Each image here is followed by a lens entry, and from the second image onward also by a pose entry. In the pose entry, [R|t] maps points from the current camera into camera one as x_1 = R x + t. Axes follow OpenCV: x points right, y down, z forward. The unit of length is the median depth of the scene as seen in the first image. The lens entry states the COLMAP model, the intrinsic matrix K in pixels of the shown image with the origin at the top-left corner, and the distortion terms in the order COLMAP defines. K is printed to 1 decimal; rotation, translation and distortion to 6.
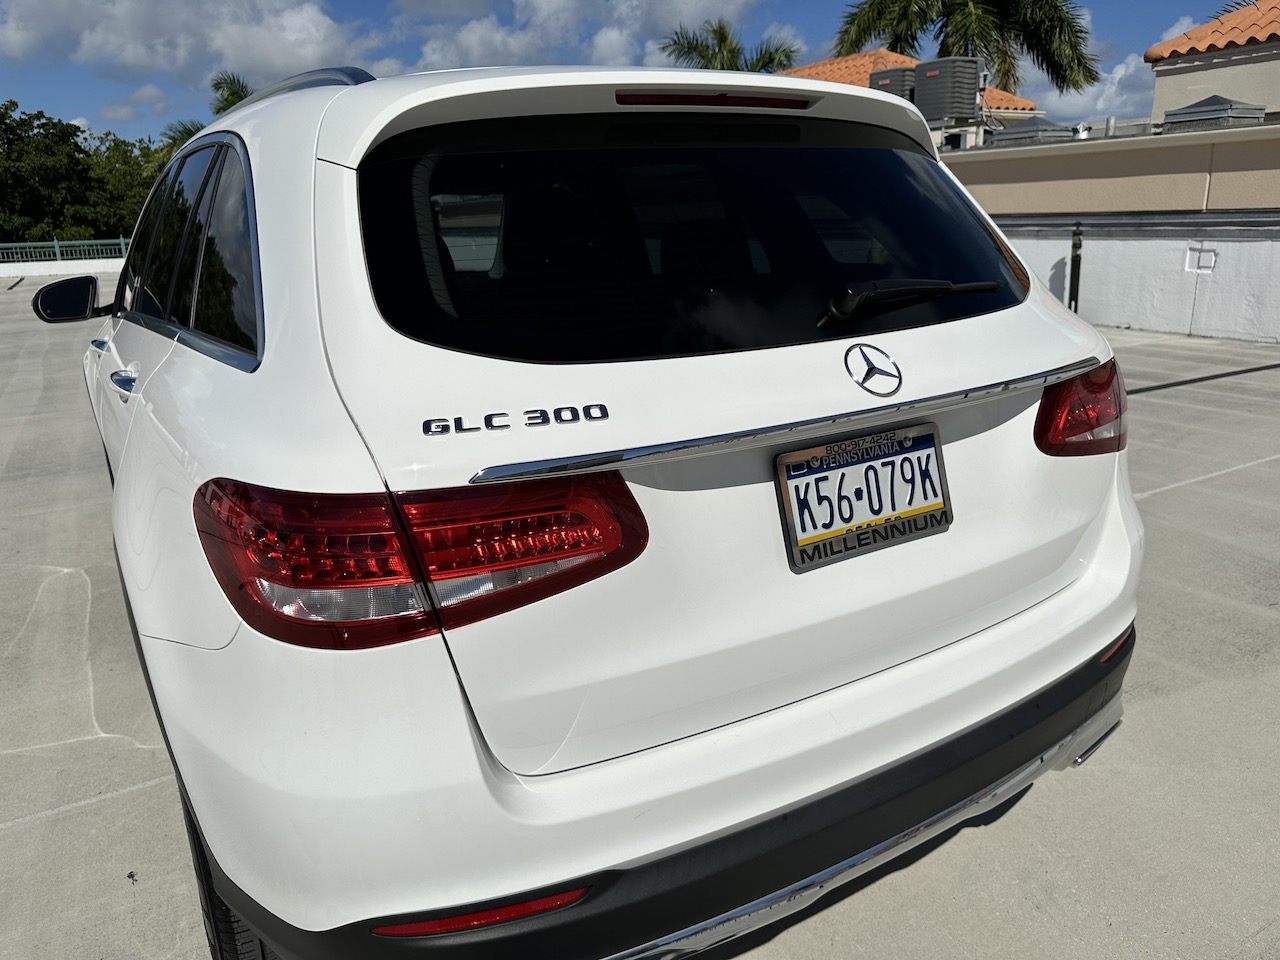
lens RADIAL K [[905.8, 0, 637.0], [0, 905.8, 478.2], [0, 0, 1]] dist [0.038835, -0.052470]
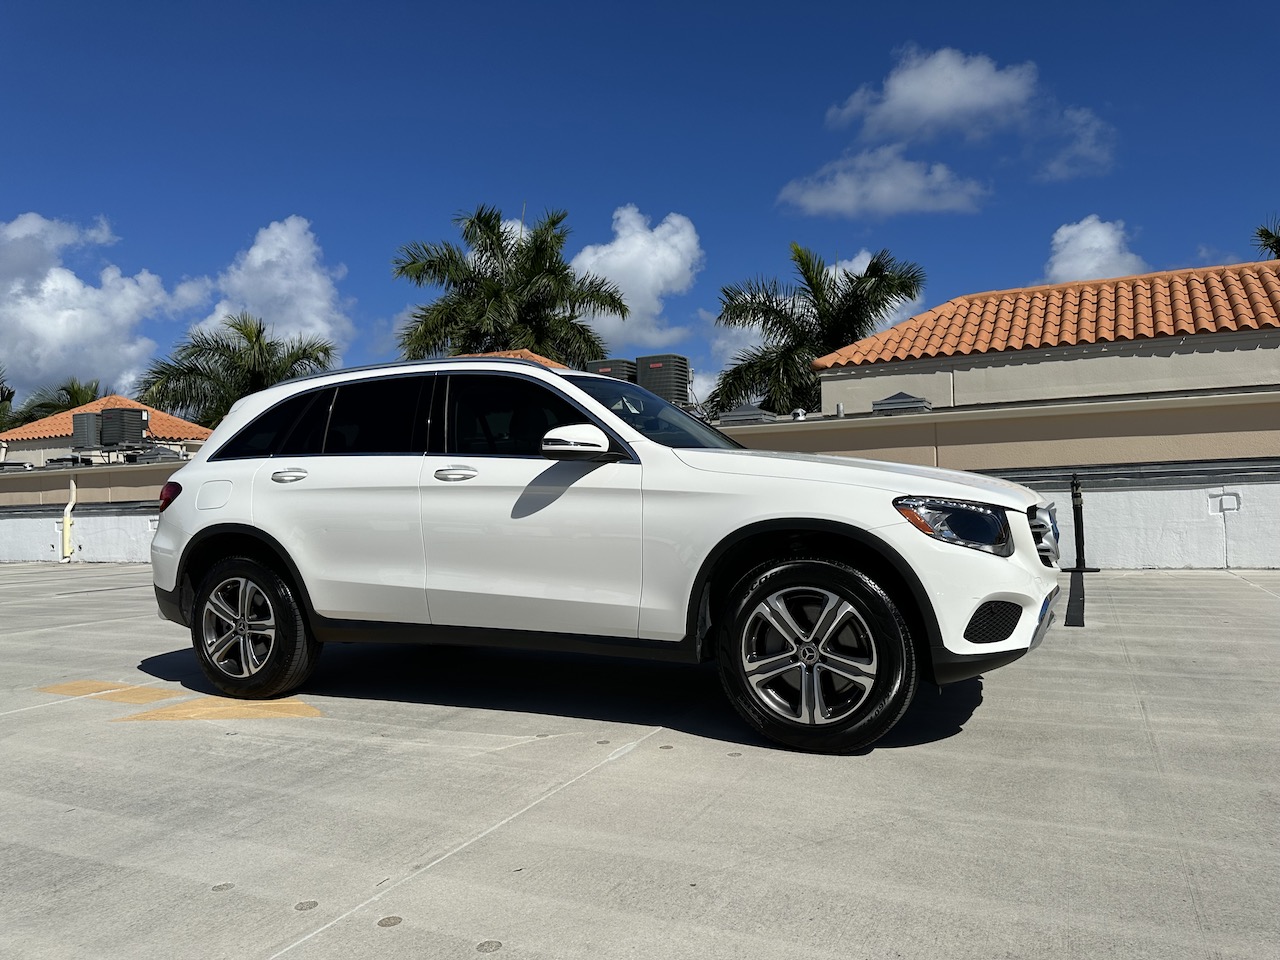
lens RADIAL K [[905.8, 0, 632.7], [0, 905.8, 480.1], [0, 0, 1]] dist [0.038835, -0.052470]
pose [[0.827328, 0.026317, 0.561103, -0.412739], [0.154716, 0.949589, -0.272662, -0.001370], [-0.539992, 0.312392, 0.781549, 0.217219]]
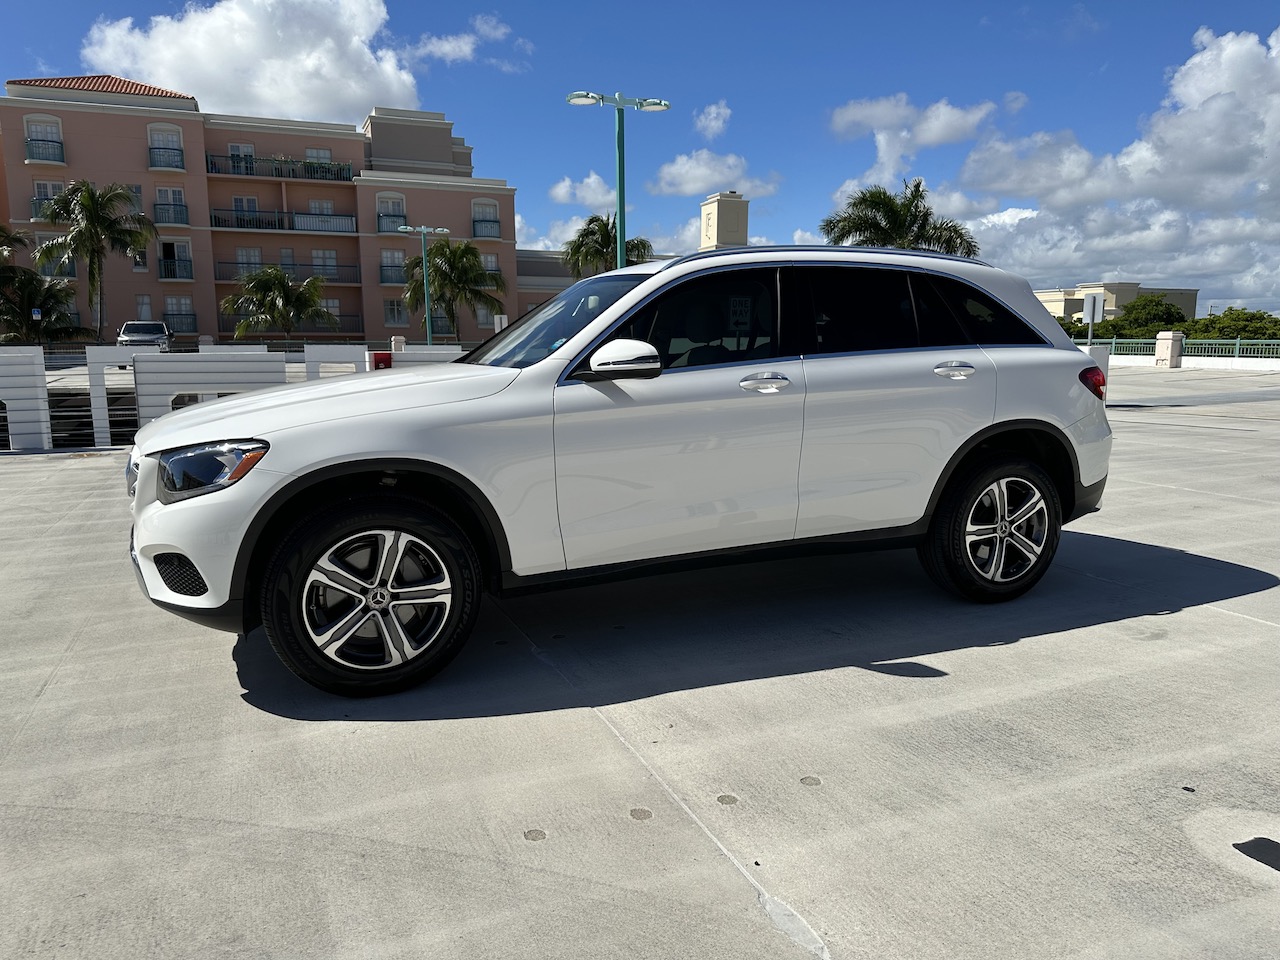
lens RADIAL K [[905.8, 0, 637.2], [0, 905.8, 486.5], [0, 0, 1]] dist [0.038835, -0.052470]
pose [[-0.125039, 0.184674, -0.974813, 0.260060], [-0.266196, 0.940256, 0.212272, -0.177202], [0.955775, 0.286033, -0.068409, 0.635657]]
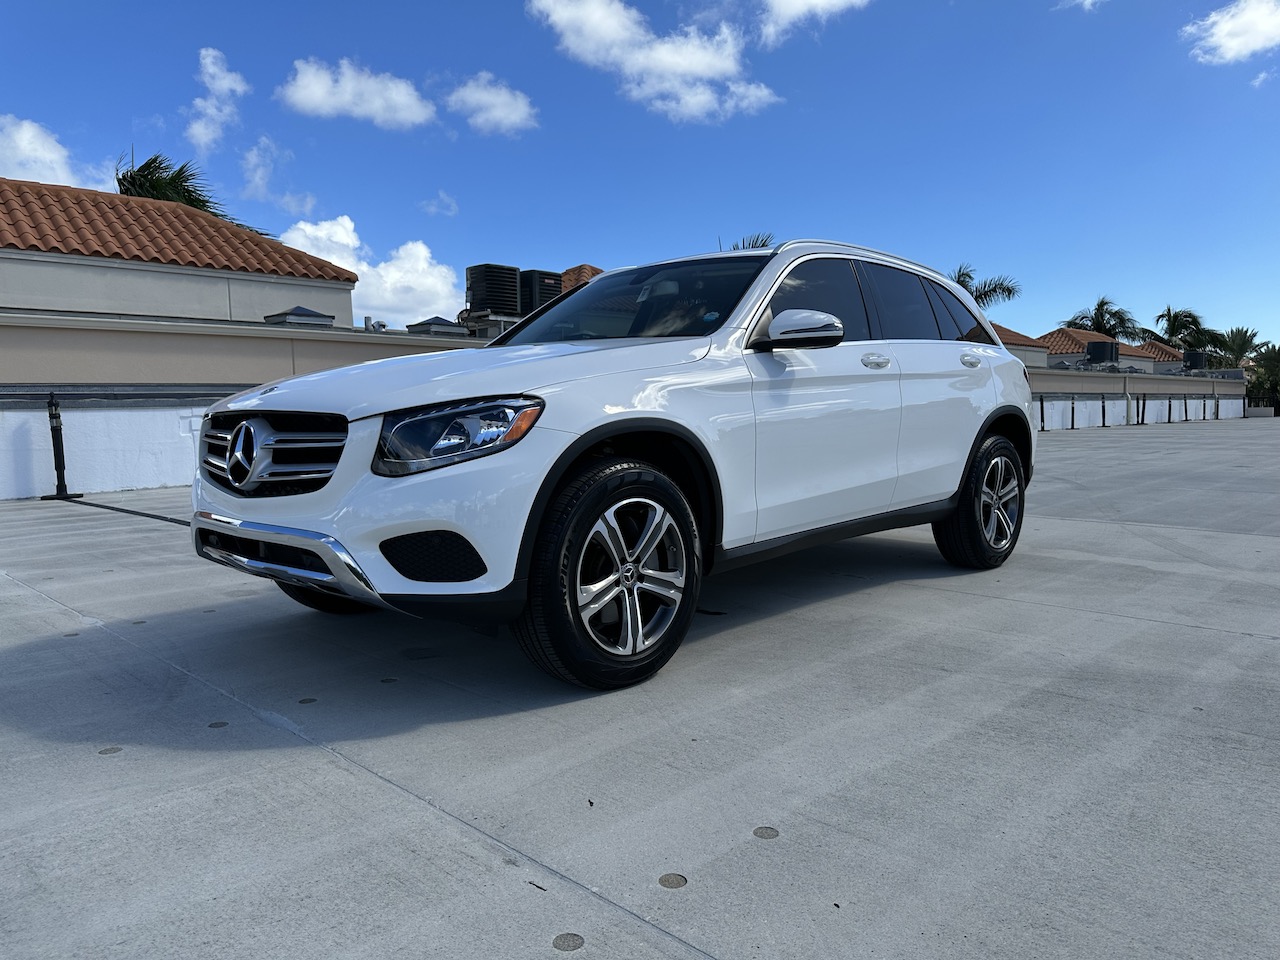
lens RADIAL K [[905.8, 0, 633.0], [0, 905.8, 474.0], [0, 0, 1]] dist [0.038835, -0.052470]
pose [[-0.259521, -0.031167, 0.965234, -0.497458], [0.289333, 0.951059, 0.108502, -0.062467], [-0.921377, 0.307432, -0.237802, 0.457525]]
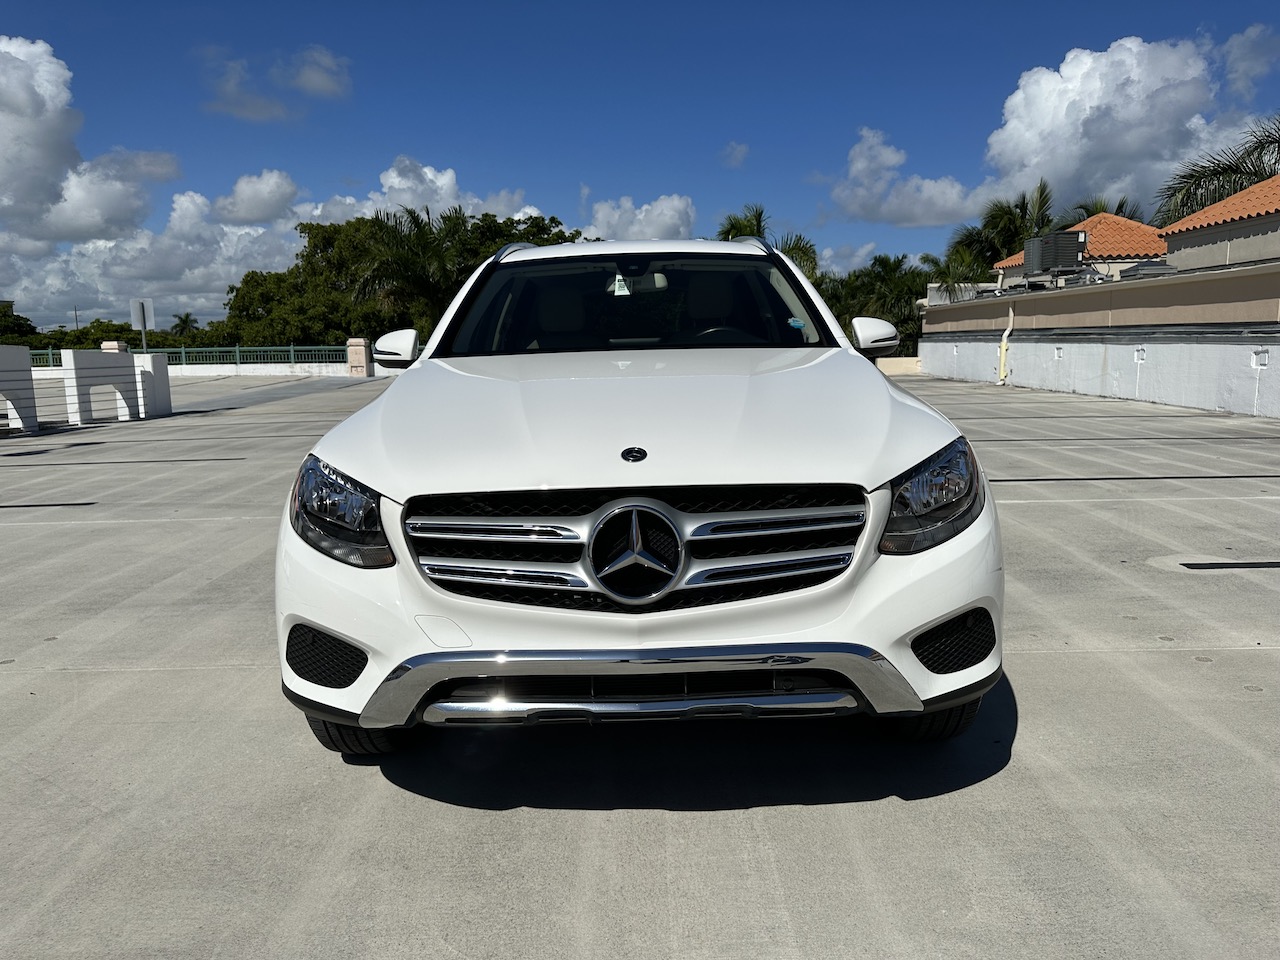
lens RADIAL K [[905.8, 0, 634.1], [0, 905.8, 473.4], [0, 0, 1]] dist [0.038835, -0.052470]
pose [[0.859177, 0.086248, -0.504357, 0.029375], [-0.146798, 0.985804, -0.081495, -0.056325], [0.490168, 0.144057, 0.859641, 0.258660]]
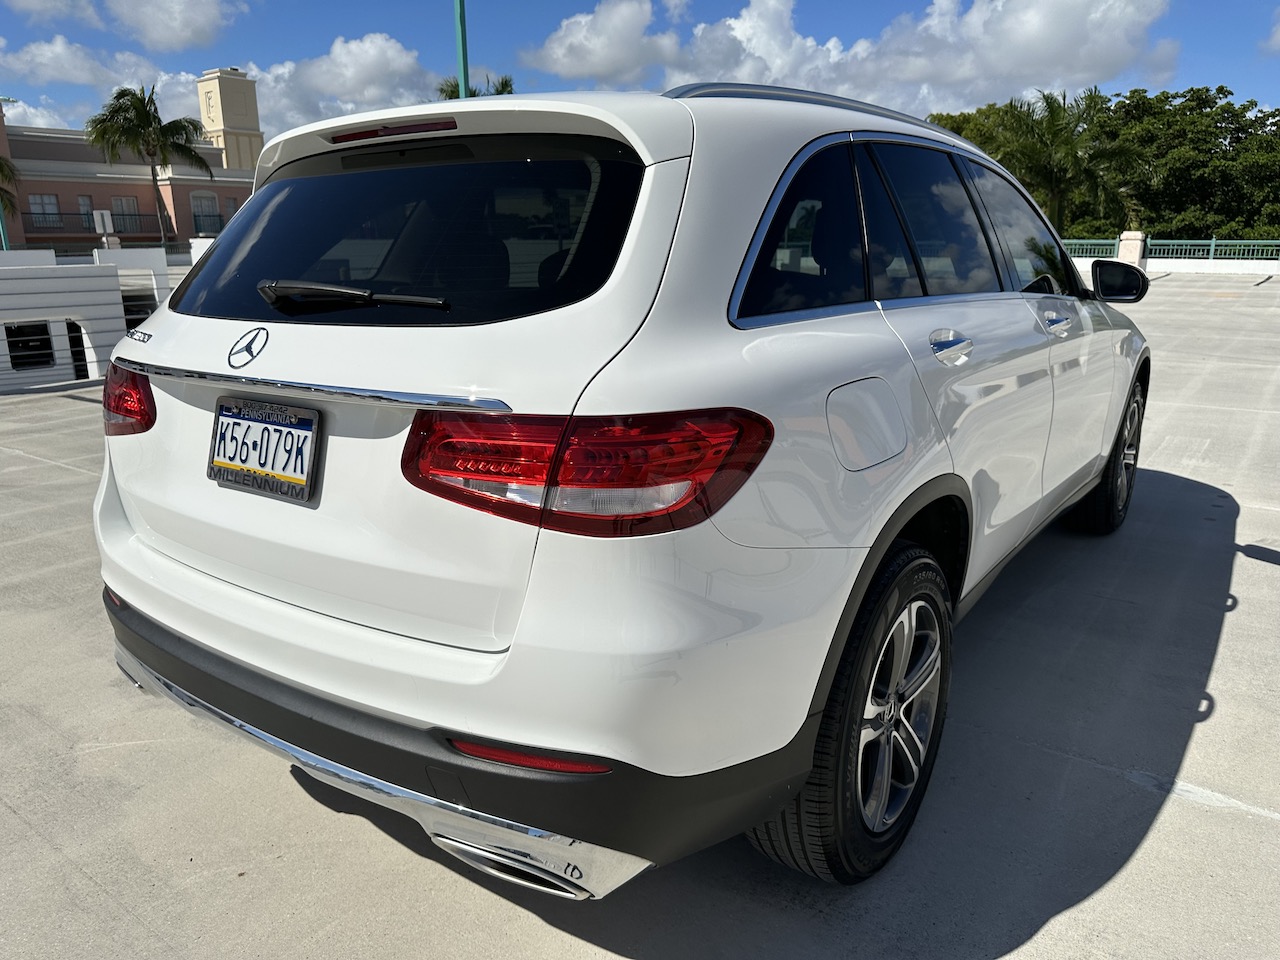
lens RADIAL K [[905.8, 0, 648.8], [0, 905.8, 486.1], [0, 0, 1]] dist [0.038835, -0.052470]
pose [[0.399880, 0.263872, -0.877763, 0.202422], [-0.255212, 0.951845, 0.169876, -0.036142], [0.880320, 0.156085, 0.447967, 0.117377]]
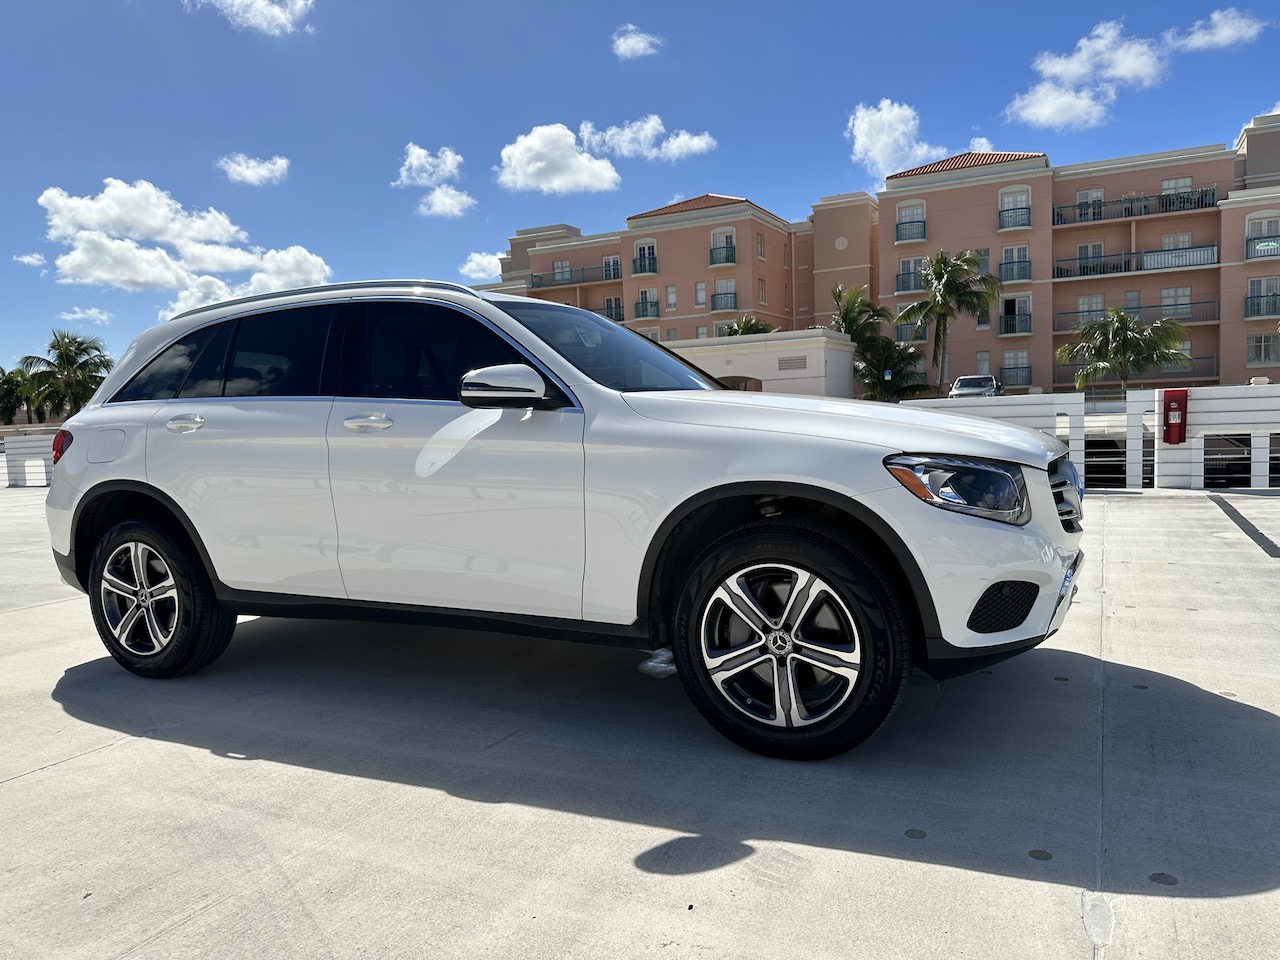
lens RADIAL K [[905.8, 0, 641.8], [0, 905.8, 491.7], [0, 0, 1]] dist [0.038835, -0.052470]
pose [[-0.833942, 0.108858, -0.541009, 0.095806], [-0.088220, 0.941446, 0.325417, -0.160462], [0.544755, 0.319107, -0.775508, 0.660181]]
